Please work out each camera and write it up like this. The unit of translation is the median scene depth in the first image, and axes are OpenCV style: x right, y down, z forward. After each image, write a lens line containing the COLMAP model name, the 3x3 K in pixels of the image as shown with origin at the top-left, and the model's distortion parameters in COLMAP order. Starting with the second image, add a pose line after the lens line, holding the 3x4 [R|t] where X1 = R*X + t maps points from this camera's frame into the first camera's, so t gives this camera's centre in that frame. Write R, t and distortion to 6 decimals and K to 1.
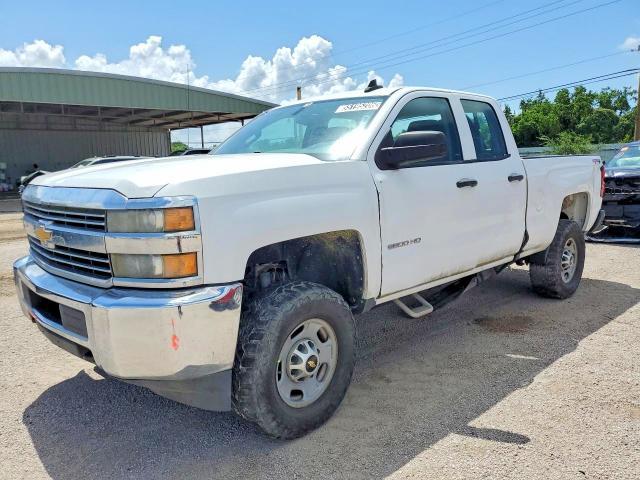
lens RADIAL K [[530.8, 0, 318.9], [0, 530.8, 239.6], [0, 0, 1]] dist [-0.013355, 0.003997]
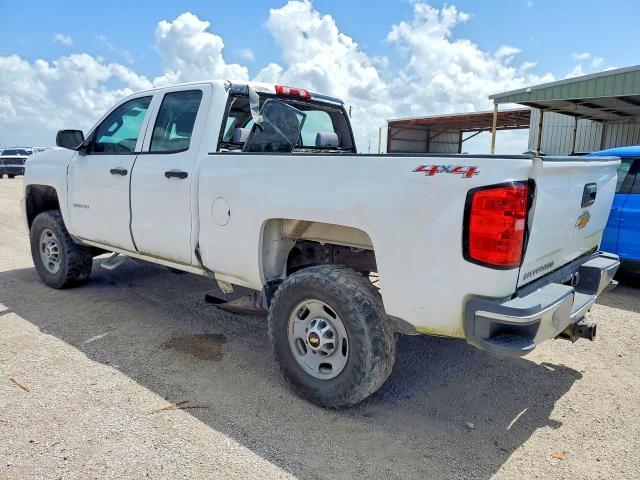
lens RADIAL K [[530.8, 0, 318.5], [0, 530.8, 240.5], [0, 0, 1]] dist [-0.013355, 0.003997]
pose [[0.044813, 0.179322, -0.982769, 1.380658], [-0.160444, 0.972279, 0.170092, -0.213397], [0.986027, 0.150057, 0.072342, 1.306822]]
